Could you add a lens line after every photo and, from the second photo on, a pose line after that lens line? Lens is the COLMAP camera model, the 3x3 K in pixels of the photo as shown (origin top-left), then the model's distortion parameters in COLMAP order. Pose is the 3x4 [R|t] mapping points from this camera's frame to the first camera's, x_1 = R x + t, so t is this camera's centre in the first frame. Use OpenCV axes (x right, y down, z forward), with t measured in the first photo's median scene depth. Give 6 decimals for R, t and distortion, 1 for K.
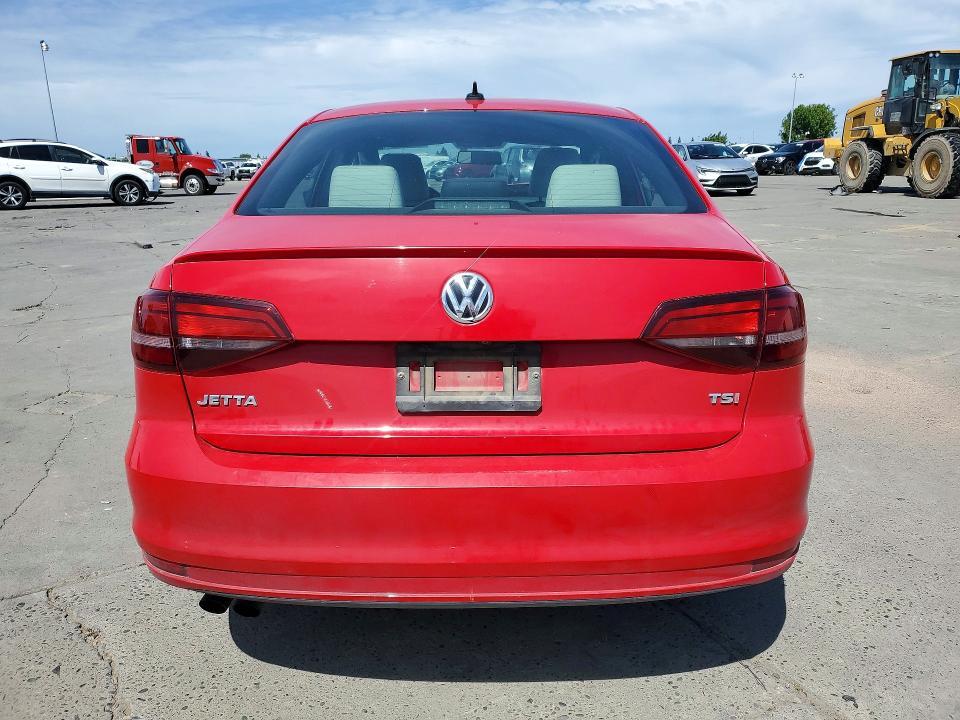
lens RADIAL K [[743.9, 0, 480.0], [0, 743.9, 360.0], [0, 0, 1]] dist [0.026776, -0.001621]
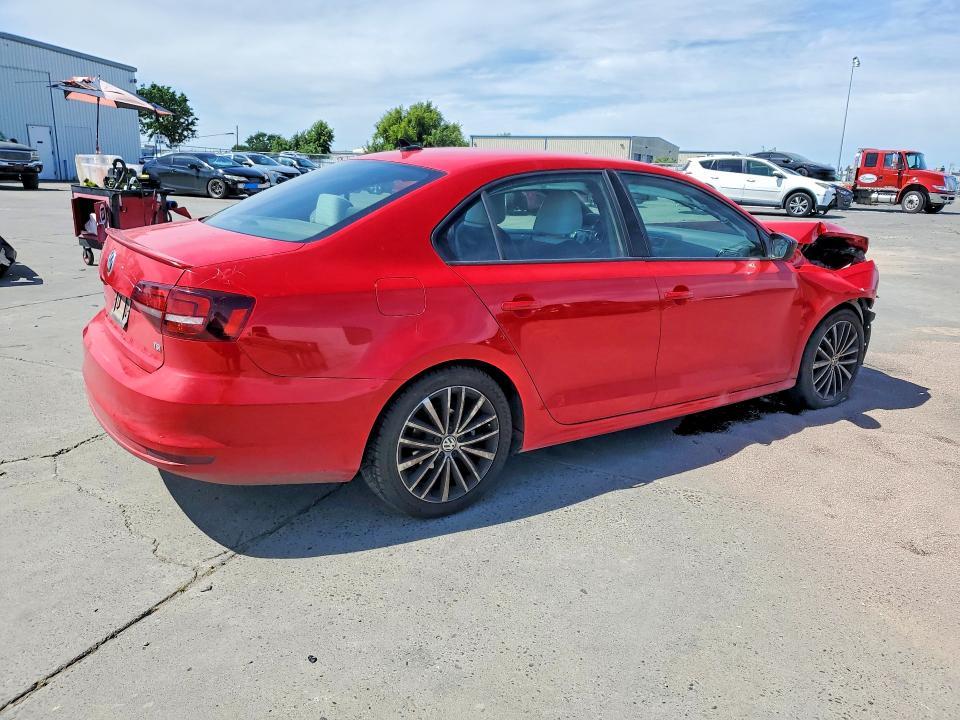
lens RADIAL K [[743.9, 0, 480.0], [0, 743.9, 360.0], [0, 0, 1]] dist [0.026776, -0.001621]
pose [[0.565452, 0.240162, -0.789042, 0.104053], [-0.250003, 0.961568, 0.113514, -0.014177], [0.785979, 0.133076, 0.603762, 0.029349]]
